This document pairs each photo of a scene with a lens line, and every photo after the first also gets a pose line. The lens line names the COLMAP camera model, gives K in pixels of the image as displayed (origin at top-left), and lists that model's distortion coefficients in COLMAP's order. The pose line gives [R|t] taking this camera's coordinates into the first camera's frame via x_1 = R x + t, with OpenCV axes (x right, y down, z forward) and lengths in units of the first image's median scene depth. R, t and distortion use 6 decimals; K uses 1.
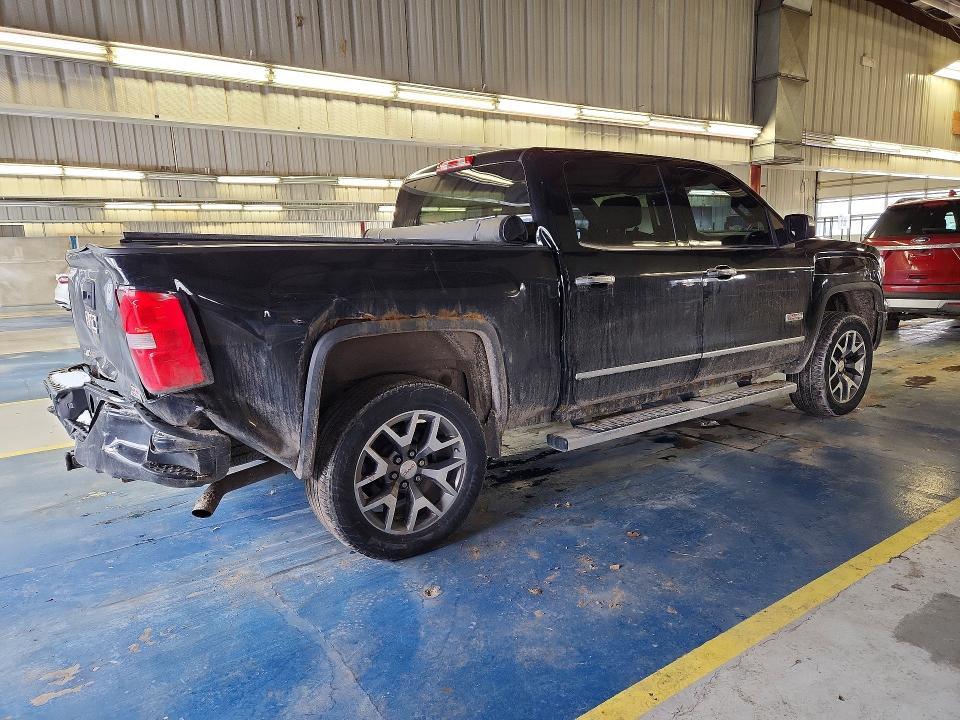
lens RADIAL K [[699.8, 0, 477.3], [0, 699.8, 362.7], [0, 0, 1]] dist [0.052322, -0.002401]
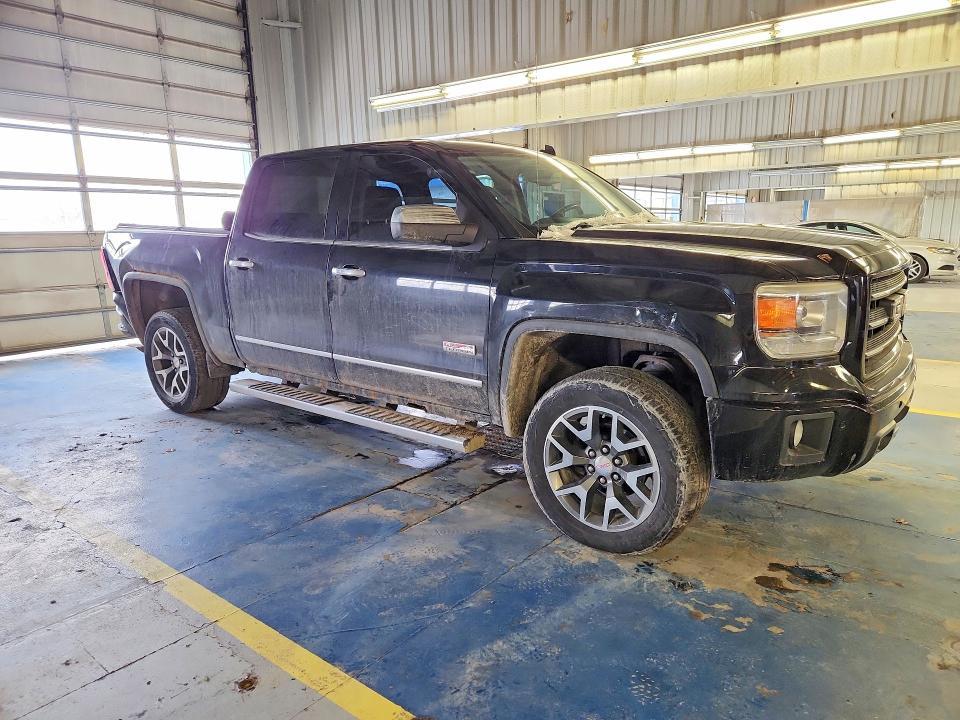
lens RADIAL K [[667.0, 0, 480.6], [0, 667.0, 361.8], [0, 0, 1]] dist [0.025398, -0.003634]
pose [[0.246579, 0.221274, -0.943524, 0.528829], [-0.149203, 0.970645, 0.188642, -0.087582], [0.957569, 0.094262, 0.272355, 0.407747]]
